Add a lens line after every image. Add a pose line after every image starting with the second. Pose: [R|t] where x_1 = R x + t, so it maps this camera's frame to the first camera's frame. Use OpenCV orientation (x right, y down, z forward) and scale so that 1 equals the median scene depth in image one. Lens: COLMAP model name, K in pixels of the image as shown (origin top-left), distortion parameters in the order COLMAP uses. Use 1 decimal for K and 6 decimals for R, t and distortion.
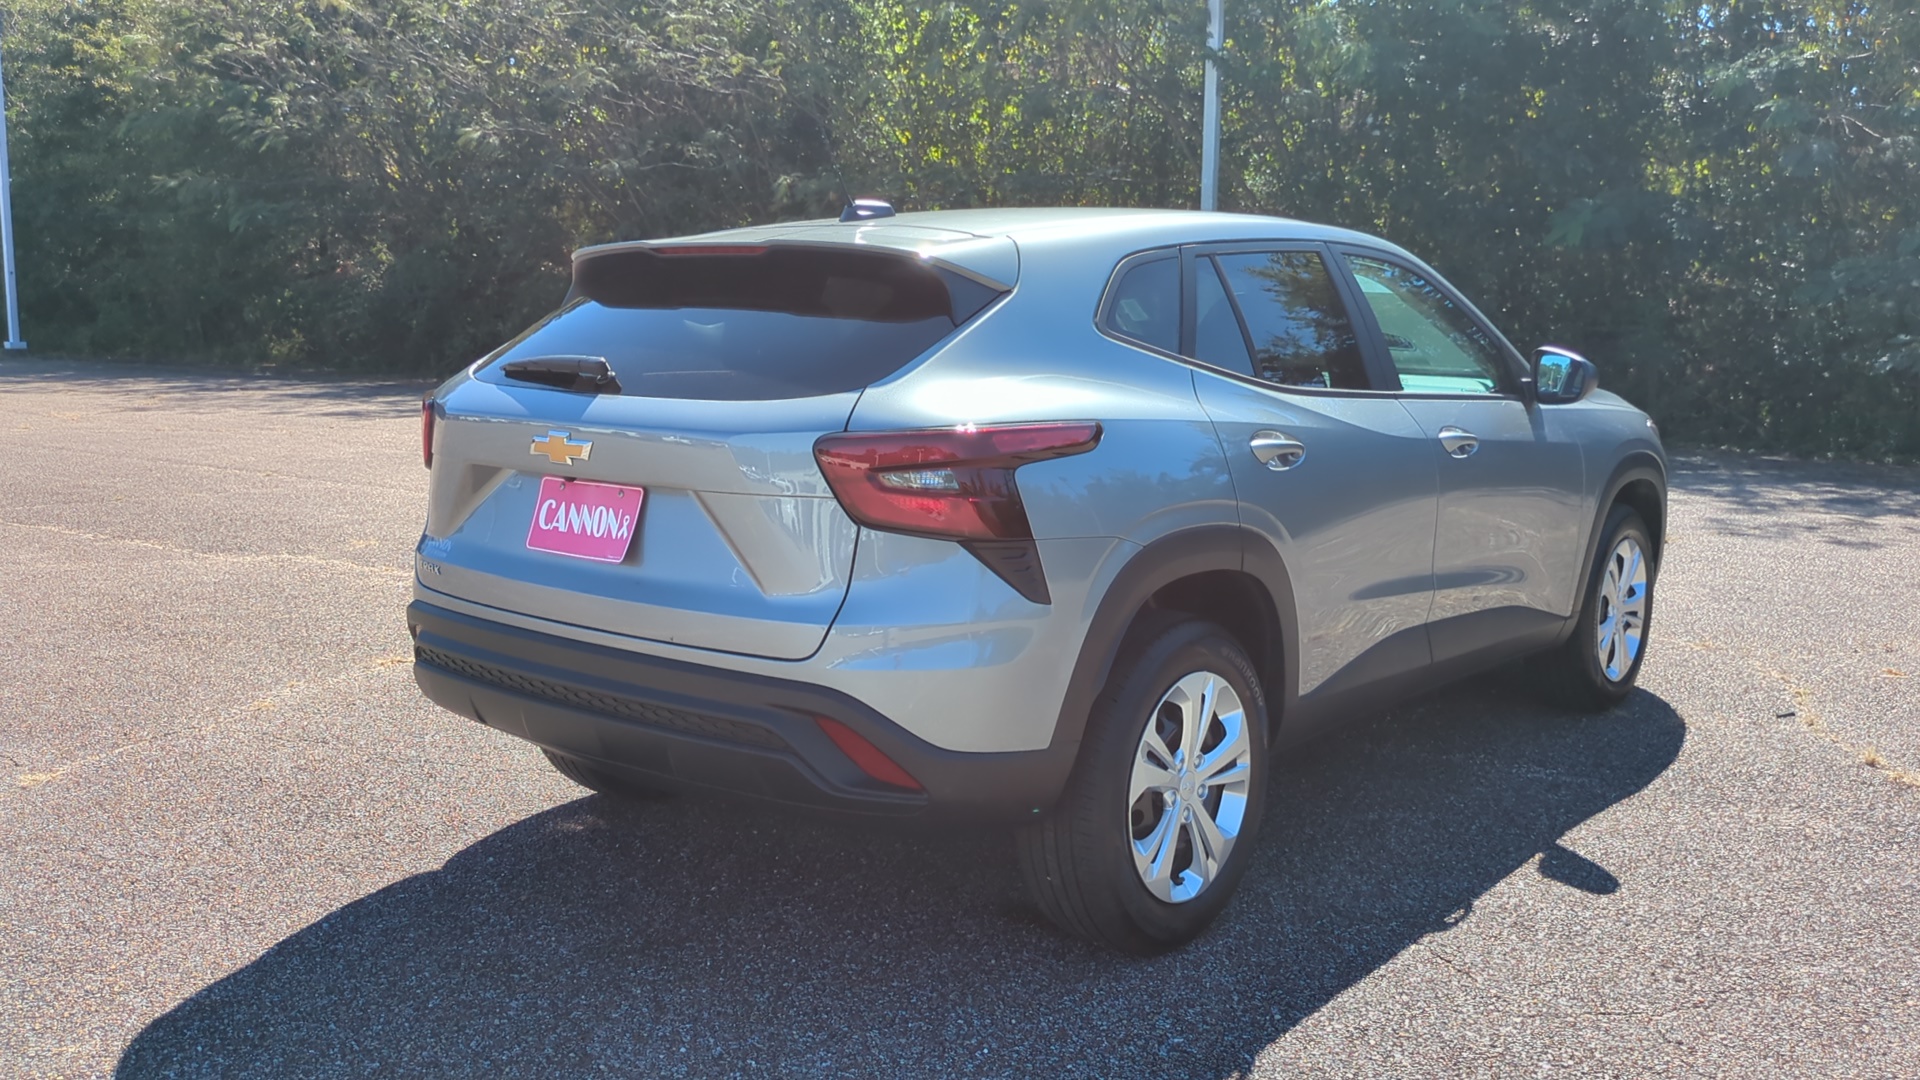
lens RADIAL K [[1685.0, 0, 958.4], [0, 1685.0, 543.5], [0, 0, 1]] dist [0.045008, -0.033476]
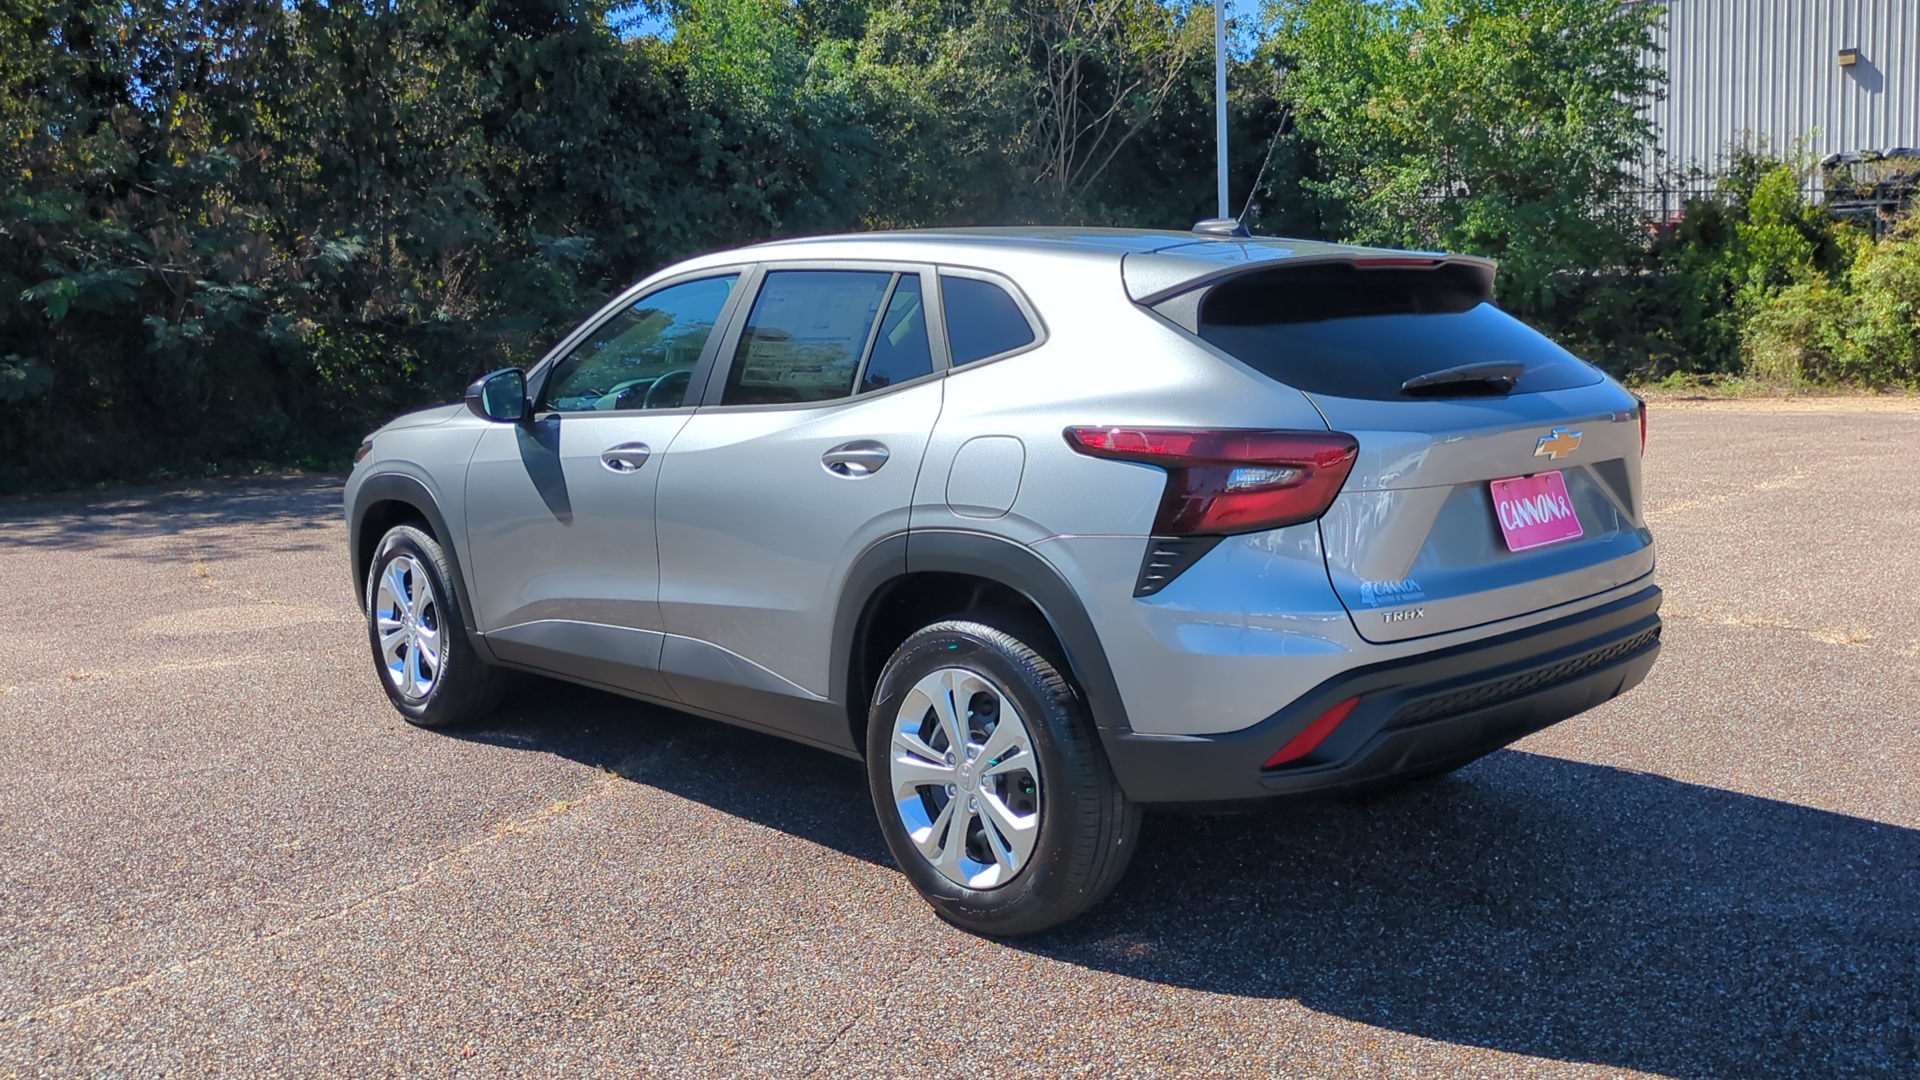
lens RADIAL K [[1685.0, 0, 978.6], [0, 1685.0, 531.3], [0, 0, 1]] dist [0.045008, -0.033476]
pose [[0.113502, -0.144785, 0.982932, -1.297592], [0.171734, 0.977293, 0.124124, -0.191932], [-0.978583, 0.154715, 0.135789, 1.178883]]
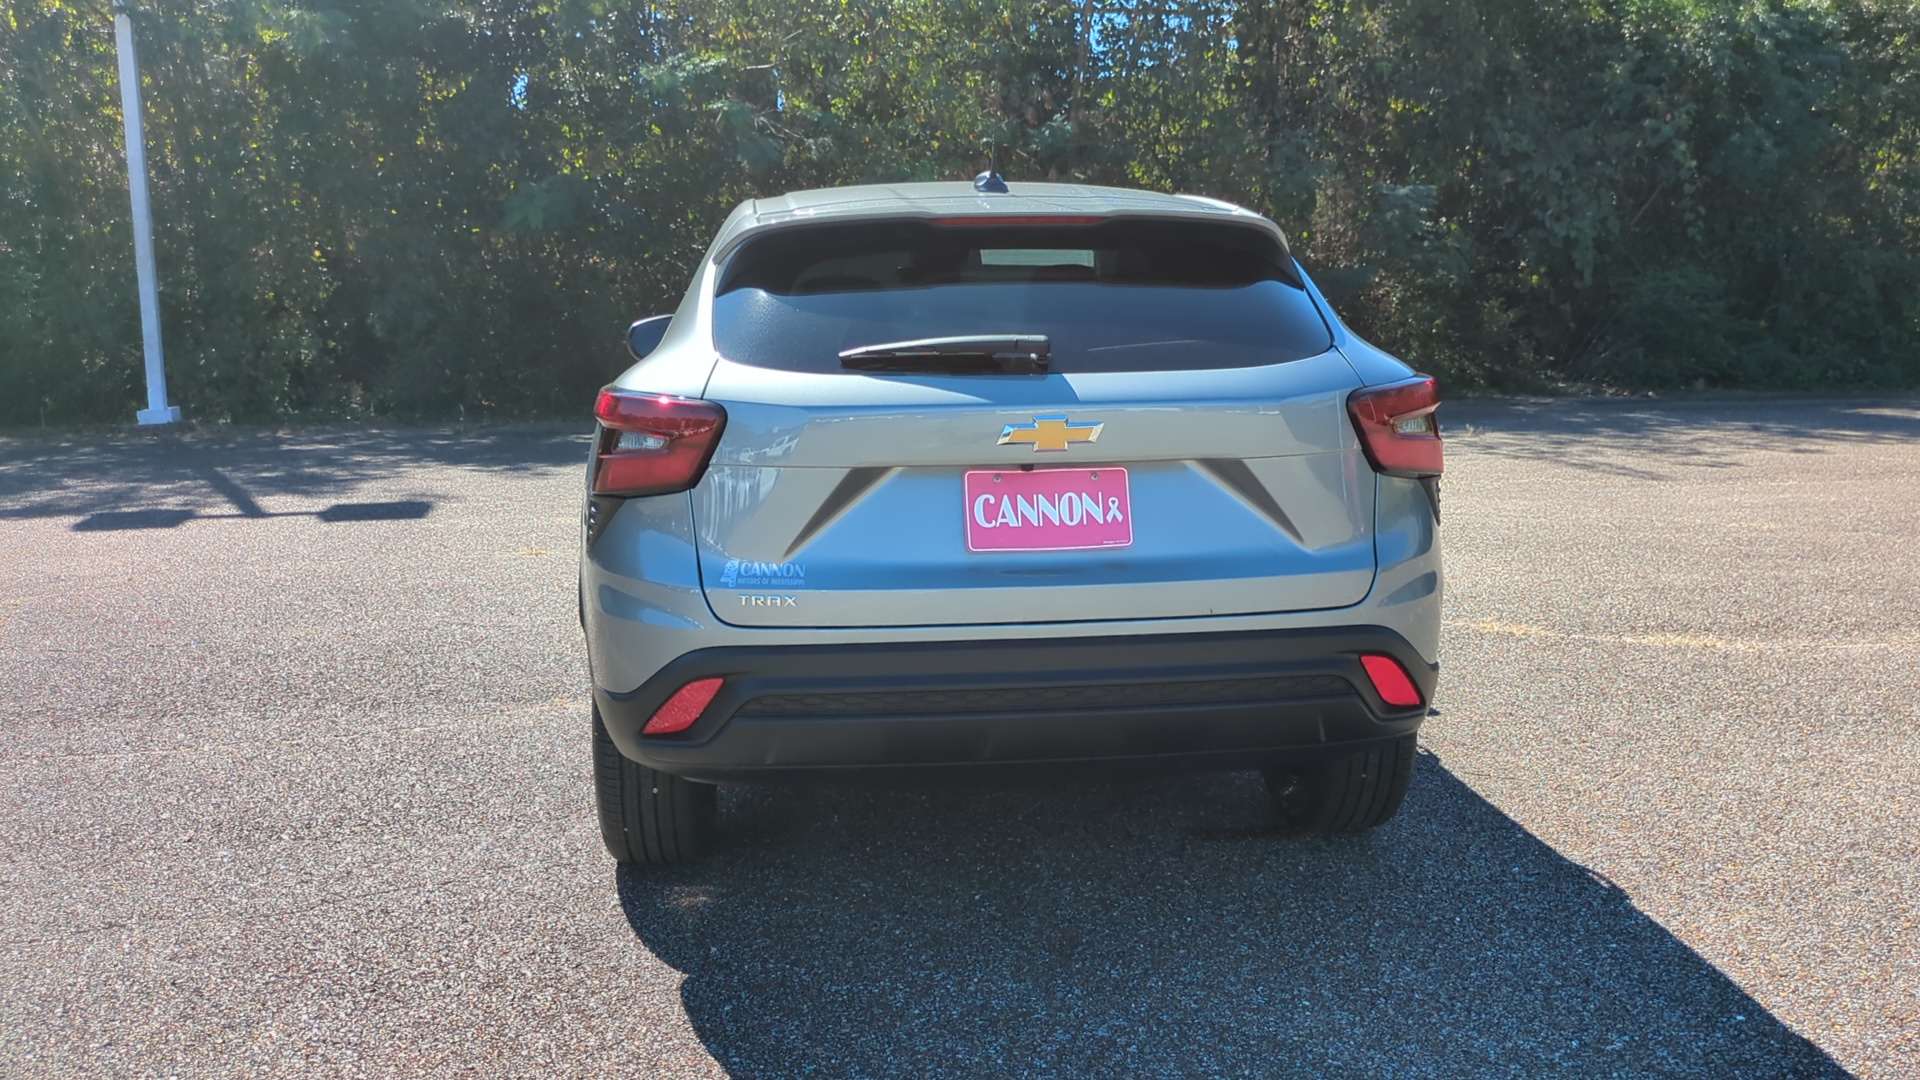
lens RADIAL K [[1685.0, 0, 959.1], [0, 1685.0, 539.0], [0, 0, 1]] dist [0.045008, -0.033476]
pose [[0.701374, -0.129522, 0.700927, -0.889776], [0.125985, 0.990396, 0.056946, -0.055881], [-0.701571, 0.048366, 0.710956, 0.368153]]
